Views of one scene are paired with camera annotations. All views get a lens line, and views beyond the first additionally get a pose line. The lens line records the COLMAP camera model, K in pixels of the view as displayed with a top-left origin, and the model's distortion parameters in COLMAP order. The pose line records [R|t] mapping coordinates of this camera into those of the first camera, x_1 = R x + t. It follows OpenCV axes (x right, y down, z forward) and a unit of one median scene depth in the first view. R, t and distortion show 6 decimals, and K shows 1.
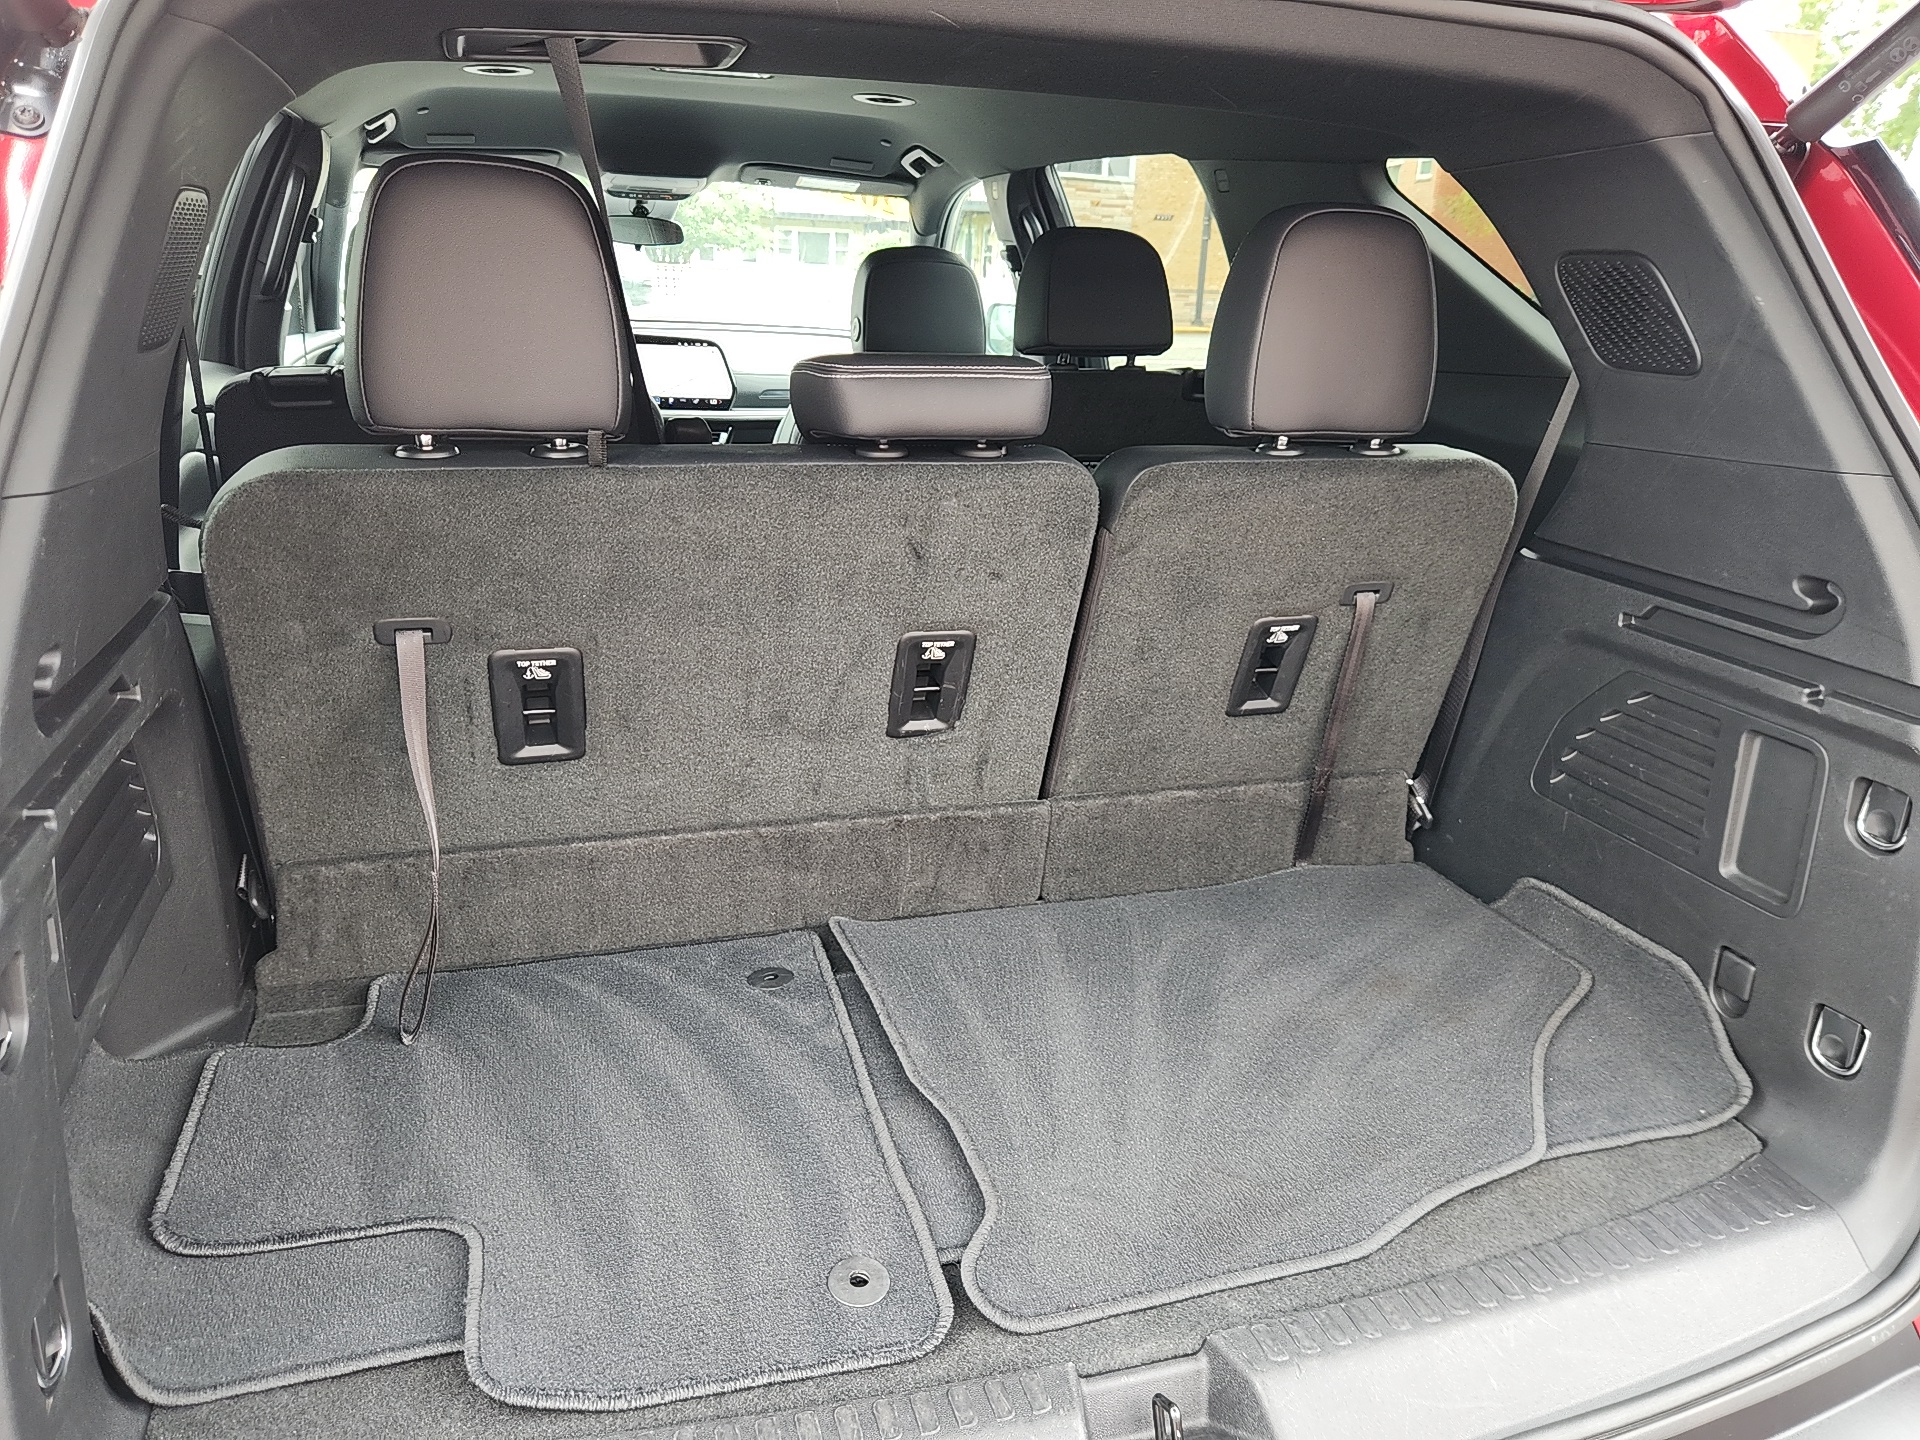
lens RADIAL K [[1463.5, 0, 992.7], [0, 1463.5, 742.4], [0, 0, 1]] dist [0.065772, -0.072046]
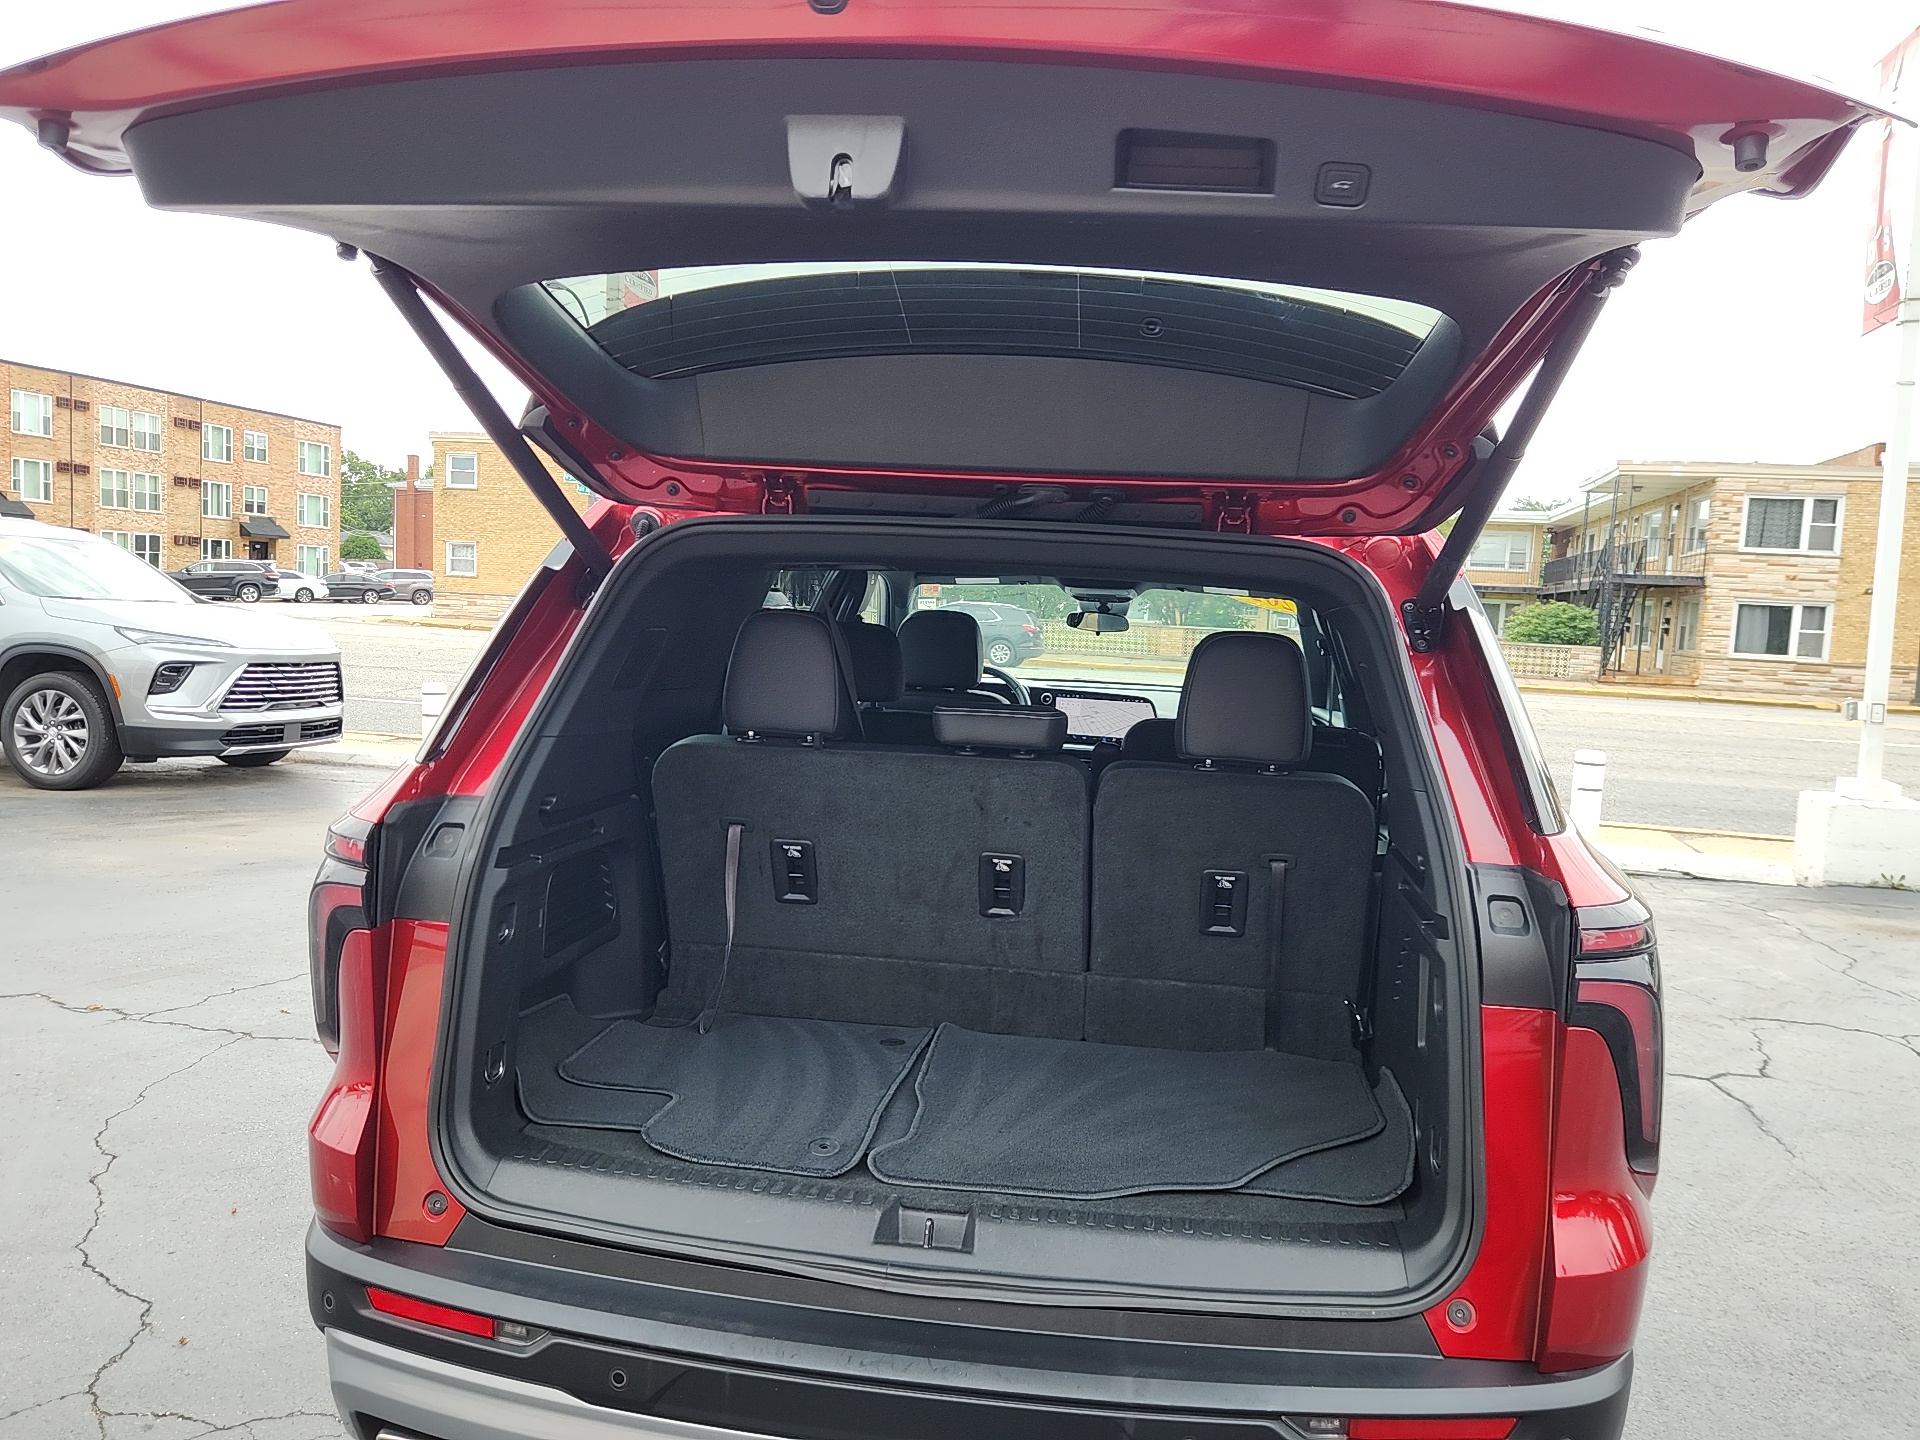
lens RADIAL K [[1463.5, 0, 992.7], [0, 1463.5, 742.4], [0, 0, 1]] dist [0.065772, -0.072046]
pose [[0.896127, 0.049499, -0.441029, 0.720273], [-0.152455, 0.967619, -0.201172, 0.149781], [0.416791, 0.247512, 0.874656, -0.581142]]
